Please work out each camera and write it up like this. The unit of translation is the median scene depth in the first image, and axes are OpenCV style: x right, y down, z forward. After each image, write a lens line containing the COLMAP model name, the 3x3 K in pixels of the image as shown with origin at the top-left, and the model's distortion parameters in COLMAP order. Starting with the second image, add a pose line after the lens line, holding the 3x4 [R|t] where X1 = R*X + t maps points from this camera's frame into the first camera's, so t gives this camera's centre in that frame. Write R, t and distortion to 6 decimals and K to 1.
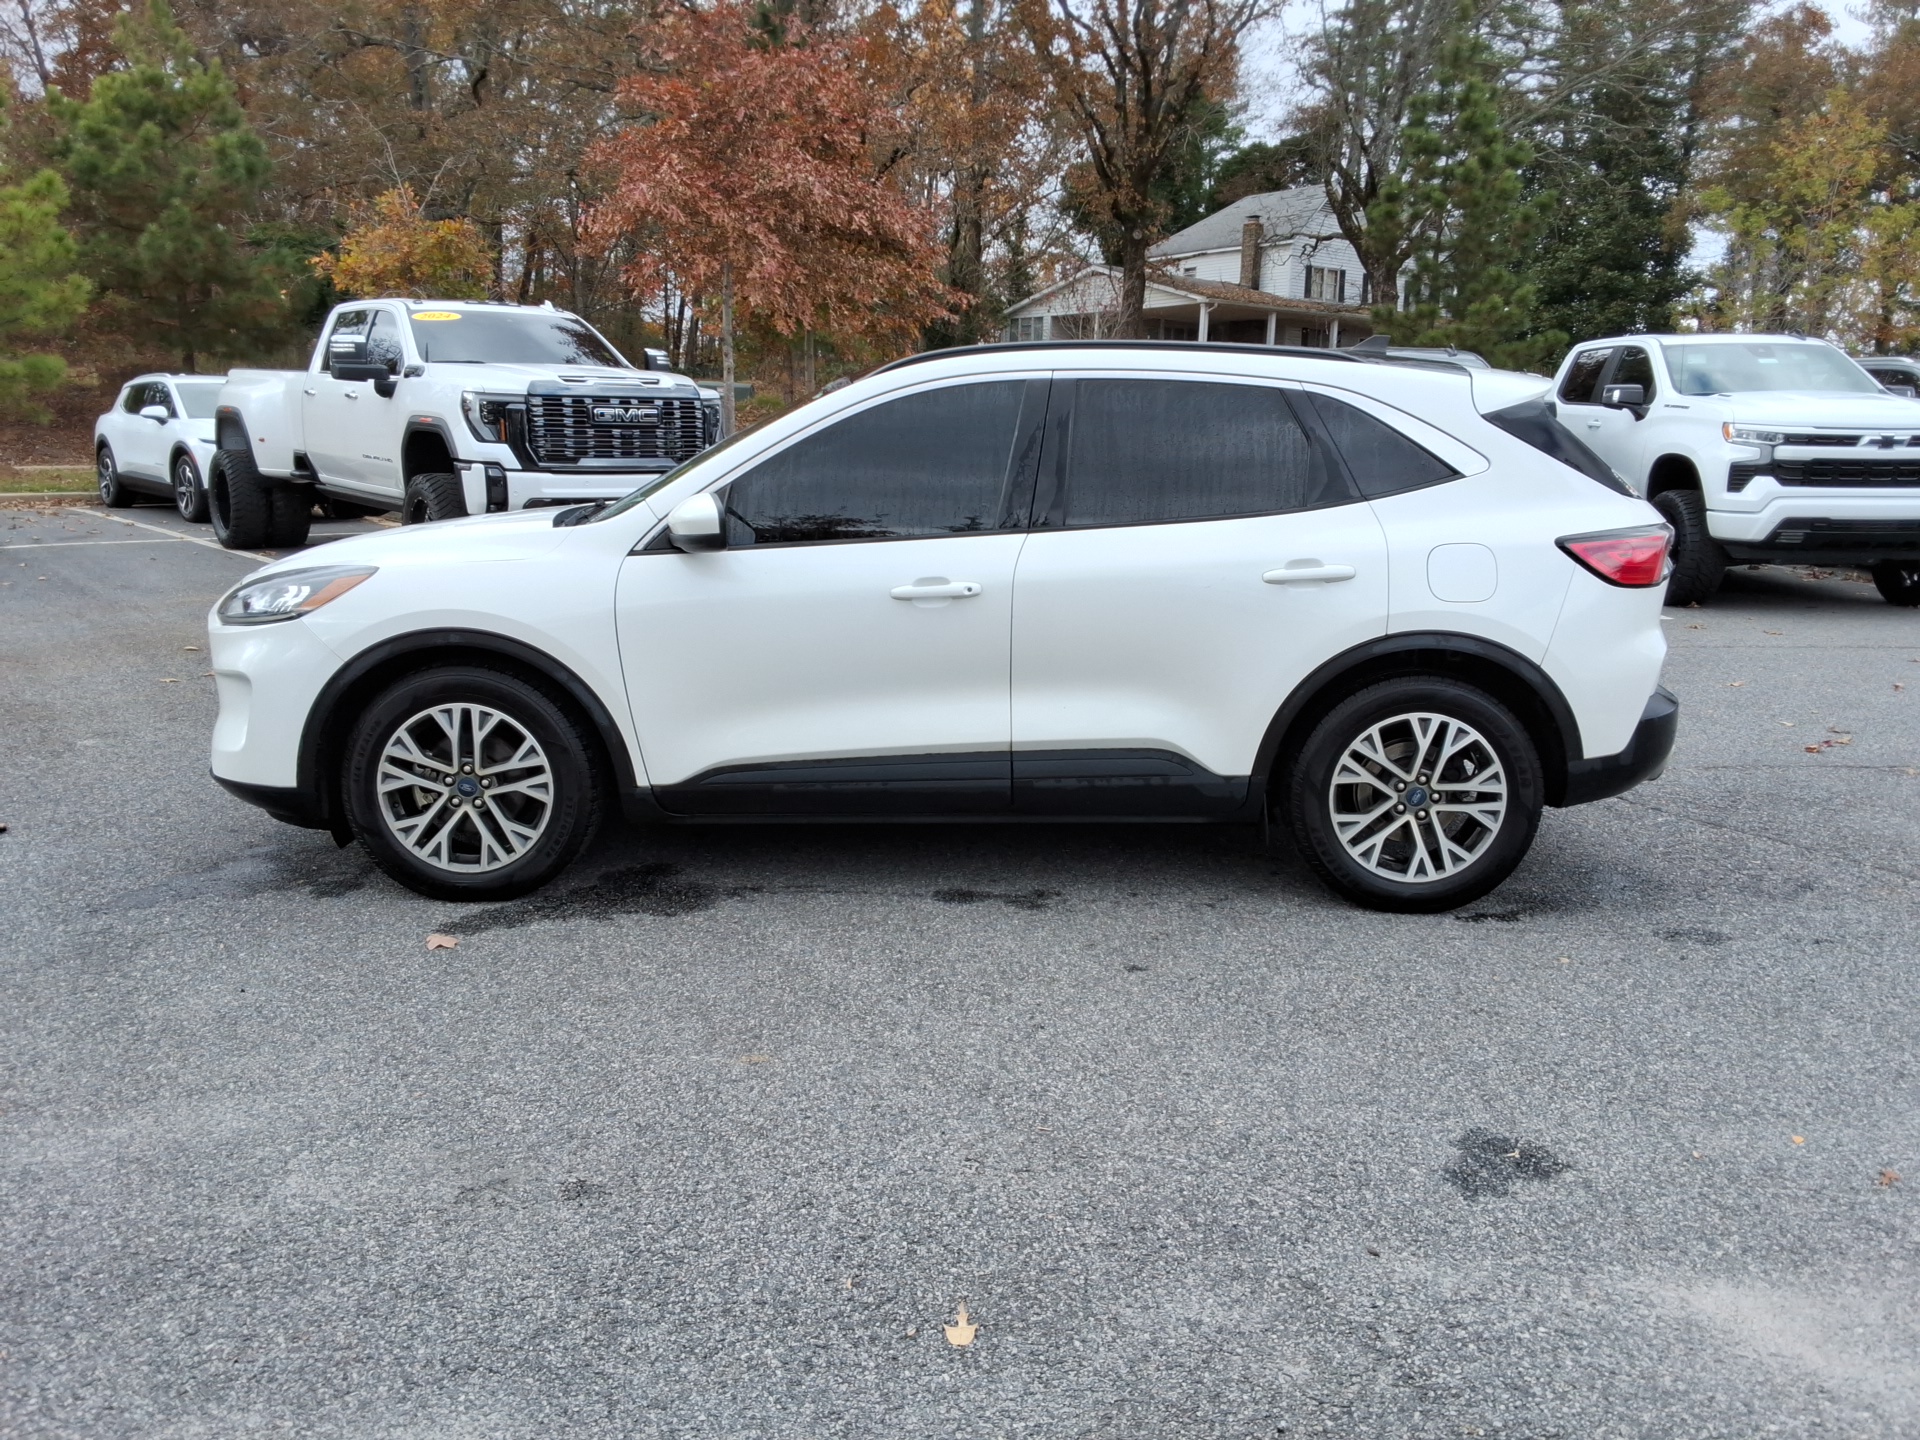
lens RADIAL K [[1518.3, 0, 960.0], [0, 1518.3, 720.0], [0, 0, 1]] dist [0.104650, -0.133842]
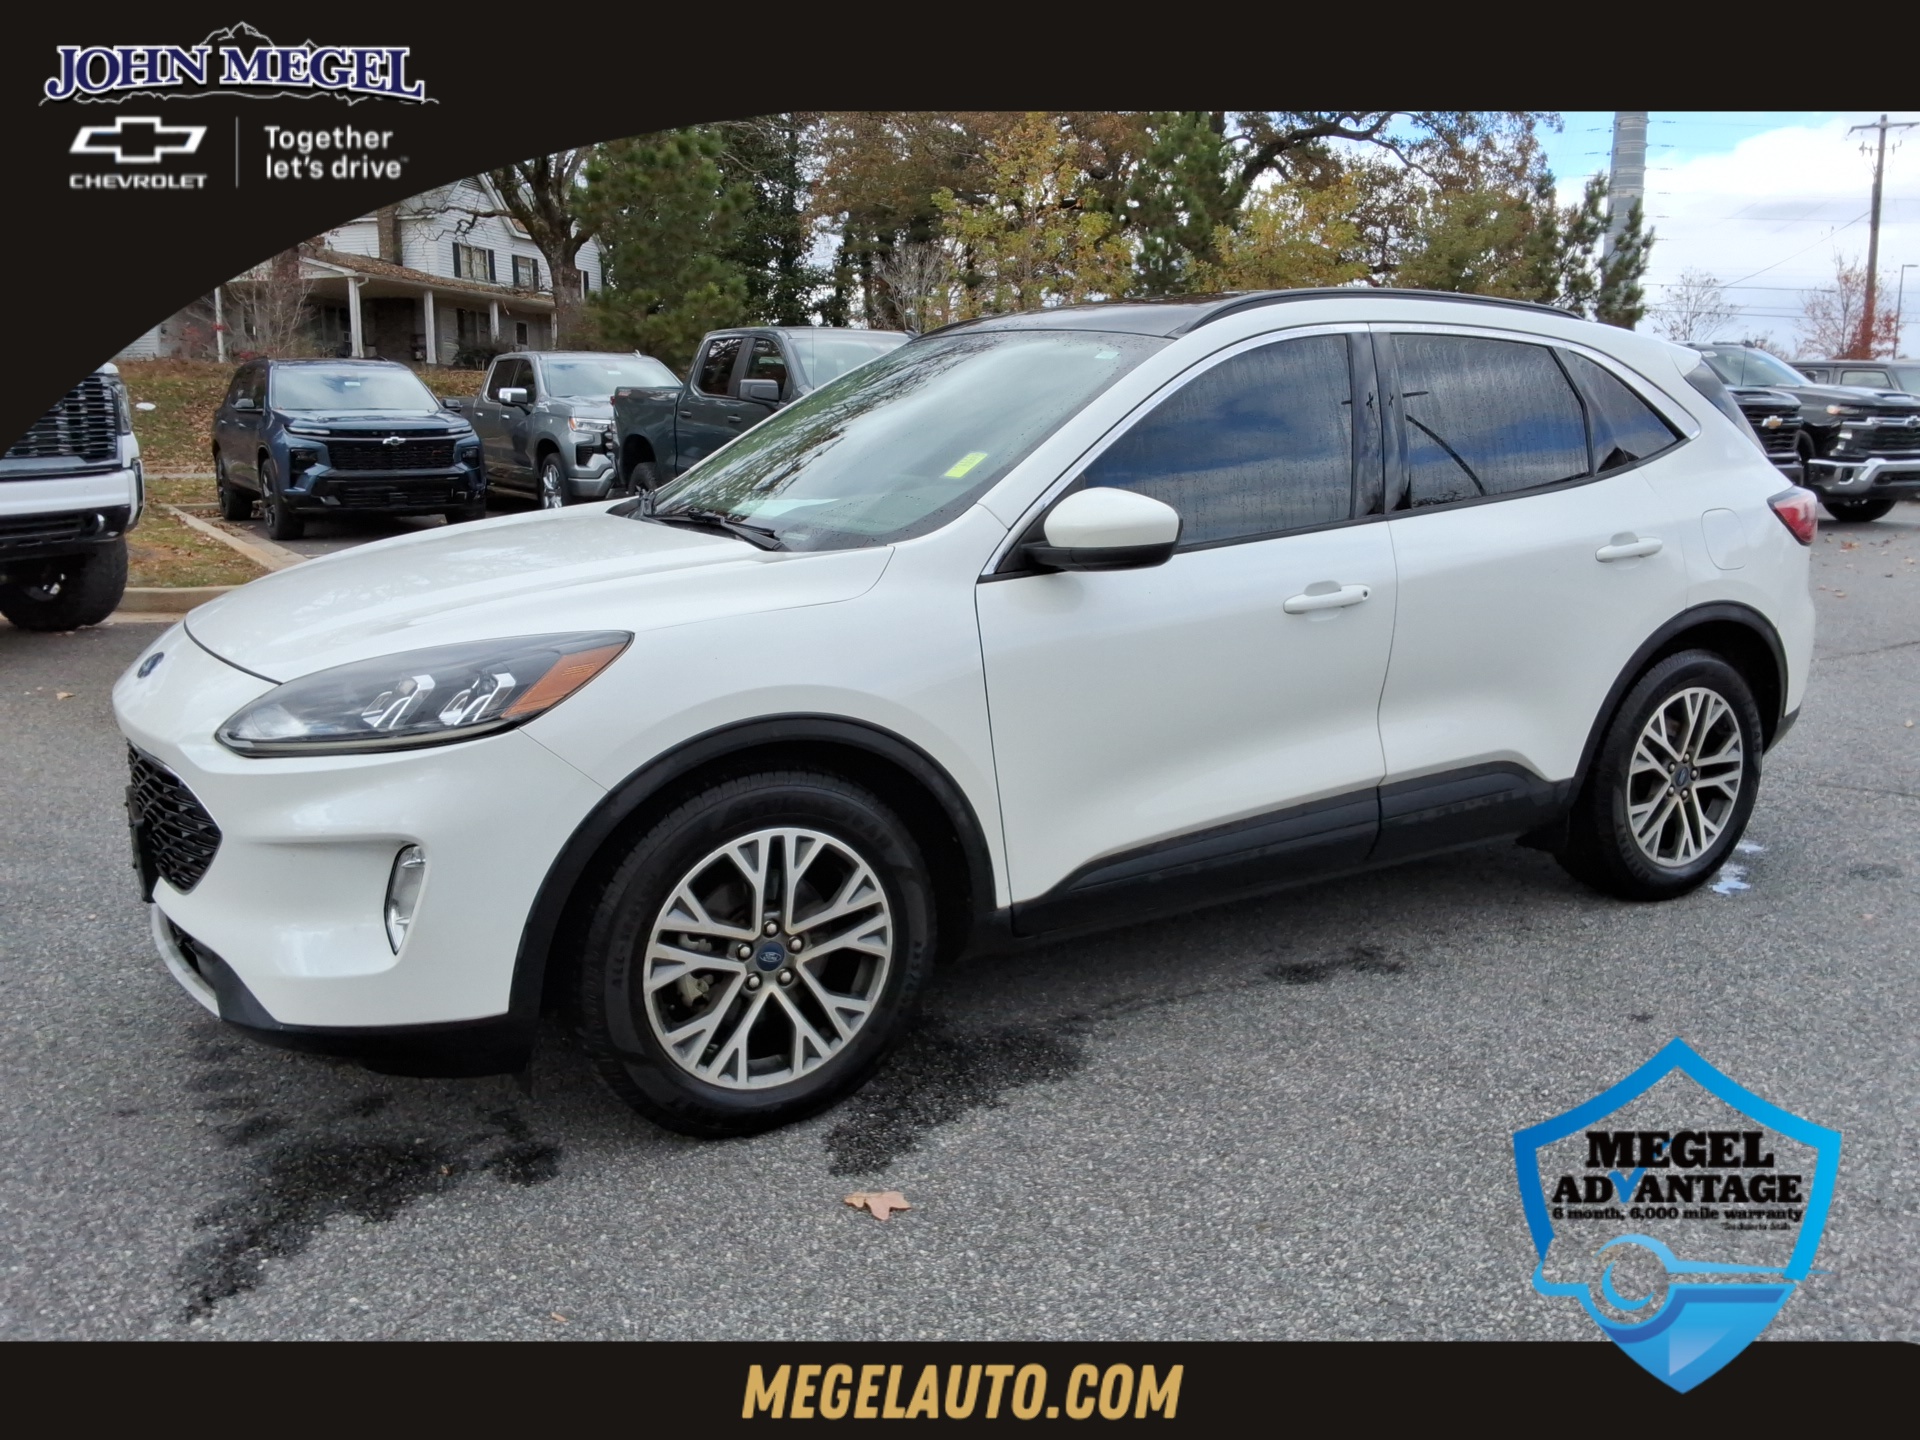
lens RADIAL K [[1545.8, 0, 958.2], [0, 1545.8, 708.1], [0, 0, 1]] dist [0.124276, -0.194852]
pose [[0.845393, -0.111118, 0.522458, -0.591737], [0.113145, 0.993180, 0.028152, -0.070884], [-0.522023, 0.035314, 0.852200, 0.396485]]
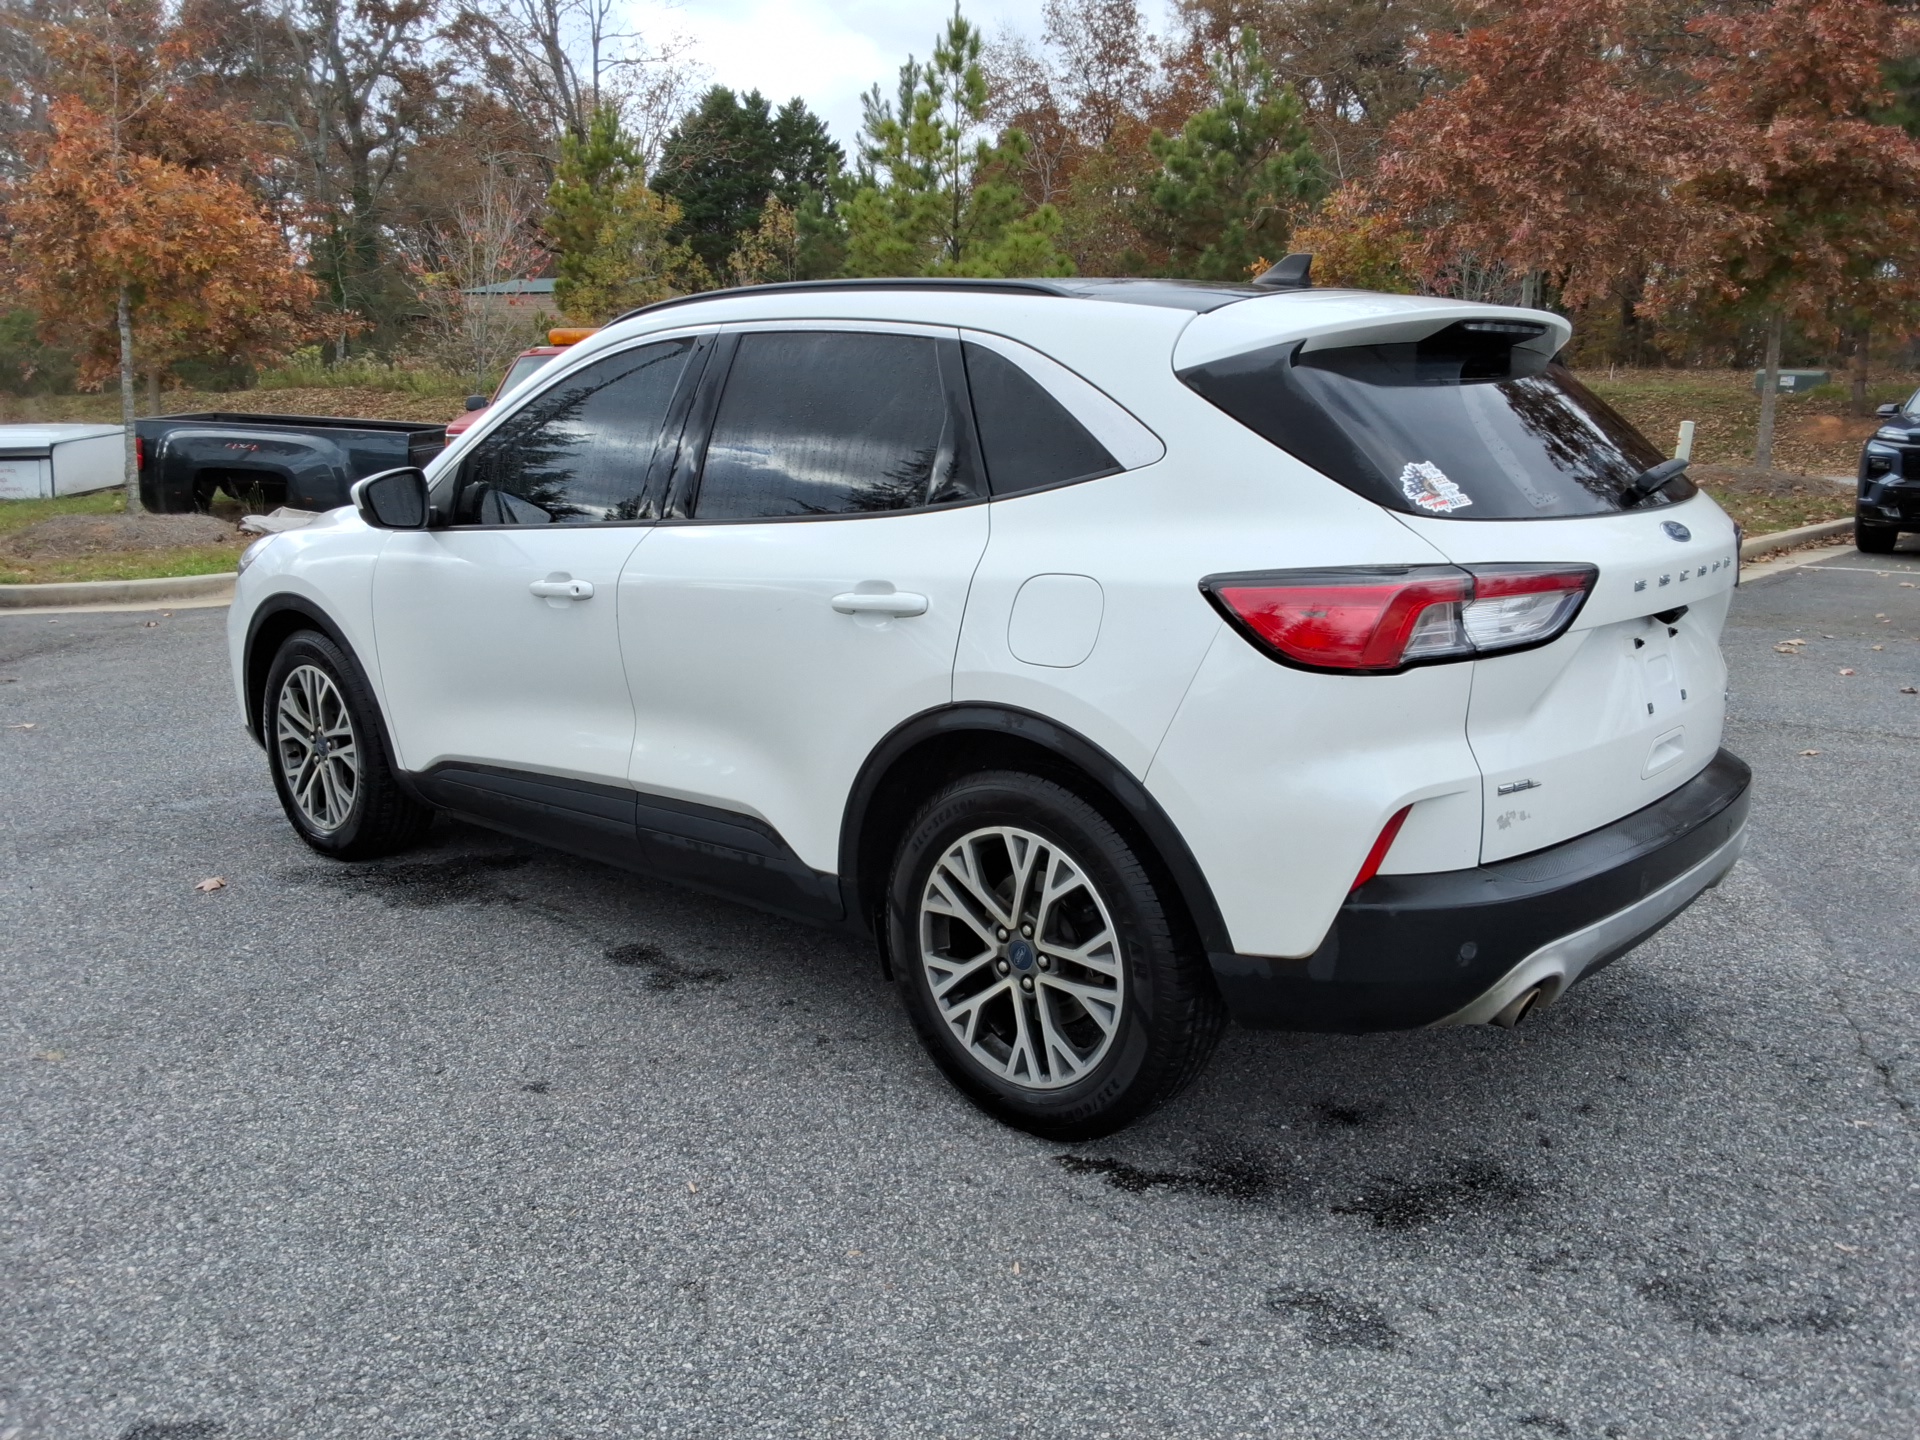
lens RADIAL K [[1518.3, 0, 960.0], [0, 1518.3, 720.0], [0, 0, 1]] dist [0.104650, -0.133842]
pose [[0.760509, 0.123613, -0.637453, 0.681538], [-0.124419, 0.991263, 0.043786, -0.074958], [0.637296, 0.046011, 0.769244, 0.474797]]
